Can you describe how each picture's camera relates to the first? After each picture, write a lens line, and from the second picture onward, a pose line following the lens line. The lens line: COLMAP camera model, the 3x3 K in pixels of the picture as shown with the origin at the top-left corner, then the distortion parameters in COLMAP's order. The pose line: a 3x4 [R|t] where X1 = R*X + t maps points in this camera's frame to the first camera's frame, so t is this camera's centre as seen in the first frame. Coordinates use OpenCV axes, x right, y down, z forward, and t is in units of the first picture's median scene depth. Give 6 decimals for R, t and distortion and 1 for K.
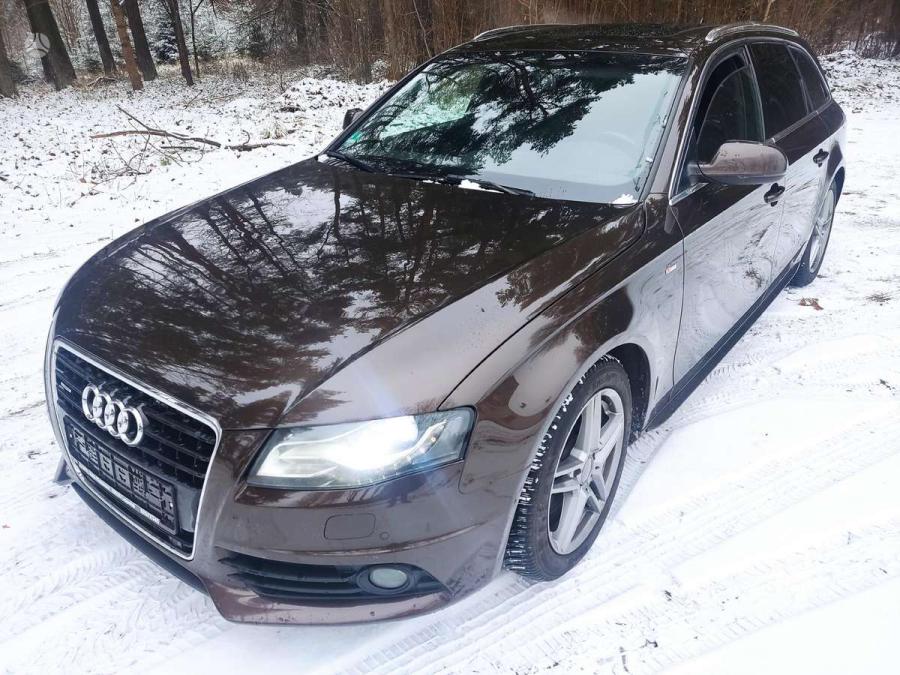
lens RADIAL K [[671.7, 0, 448.6], [0, 671.7, 338.8], [0, 0, 1]] dist [0.049767, -0.060372]
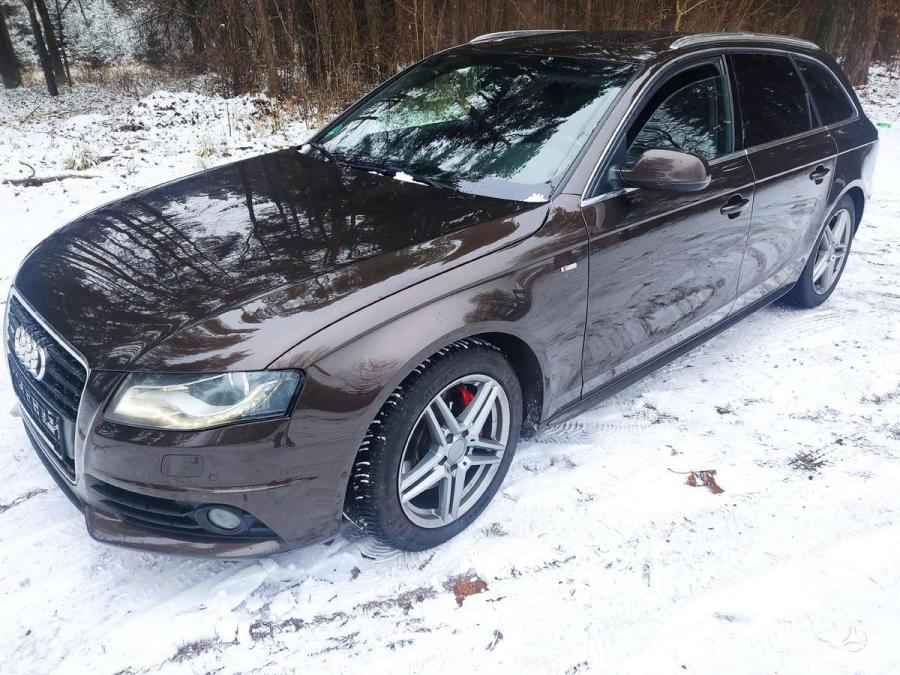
lens RADIAL K [[671.7, 0, 449.4], [0, 671.7, 339.1], [0, 0, 1]] dist [0.049767, -0.060372]
pose [[0.987037, 0.086131, -0.135426, 0.273876], [-0.087230, 0.996186, -0.002195, 0.021768], [0.134720, 0.013979, 0.990785, -0.036678]]
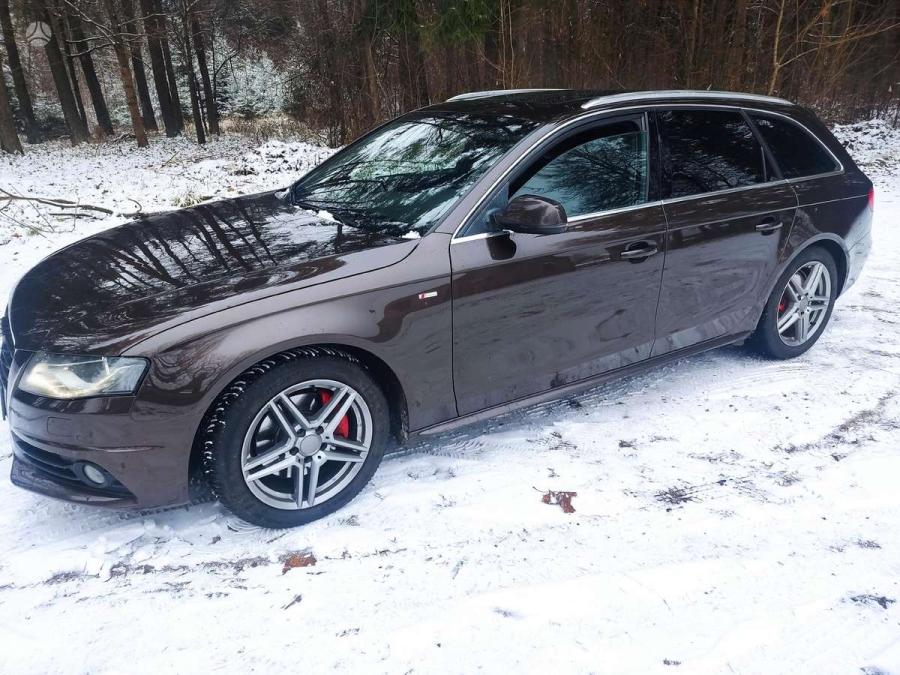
lens RADIAL K [[671.7, 0, 449.0], [0, 671.7, 337.3], [0, 0, 1]] dist [0.049767, -0.060372]
pose [[0.937261, 0.134770, -0.321525, 0.691381], [-0.157962, 0.986324, -0.047039, 0.017456], [0.310789, 0.094876, 0.945732, -0.086297]]
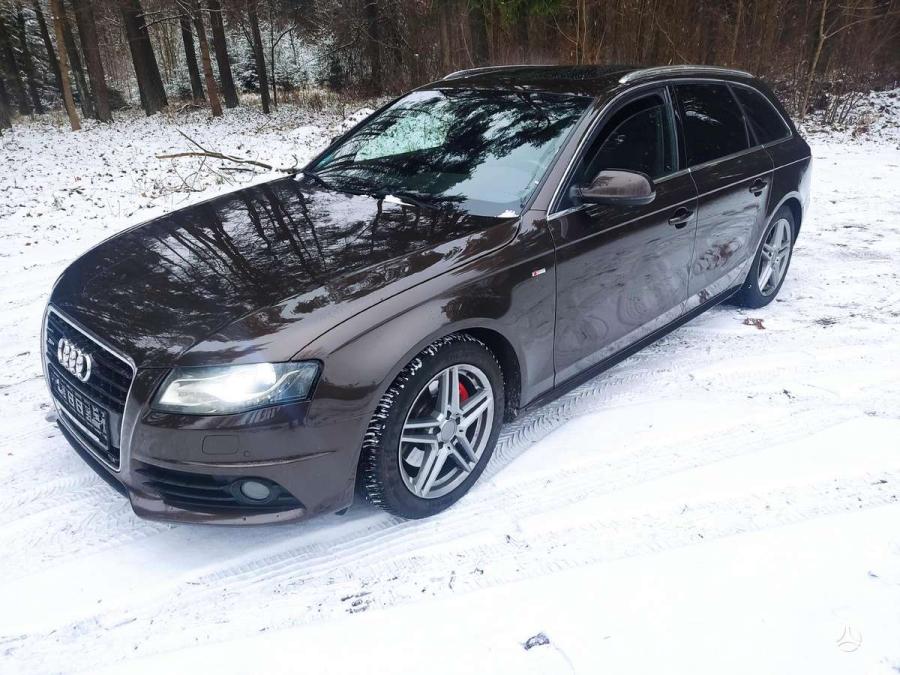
lens RADIAL K [[671.7, 0, 450.5], [0, 671.7, 340.7], [0, 0, 1]] dist [0.049767, -0.060372]
pose [[0.993711, 0.048368, -0.100991, 0.275816], [-0.052104, 0.998039, -0.034691, 0.062438], [0.099115, 0.039735, 0.994282, -0.184497]]
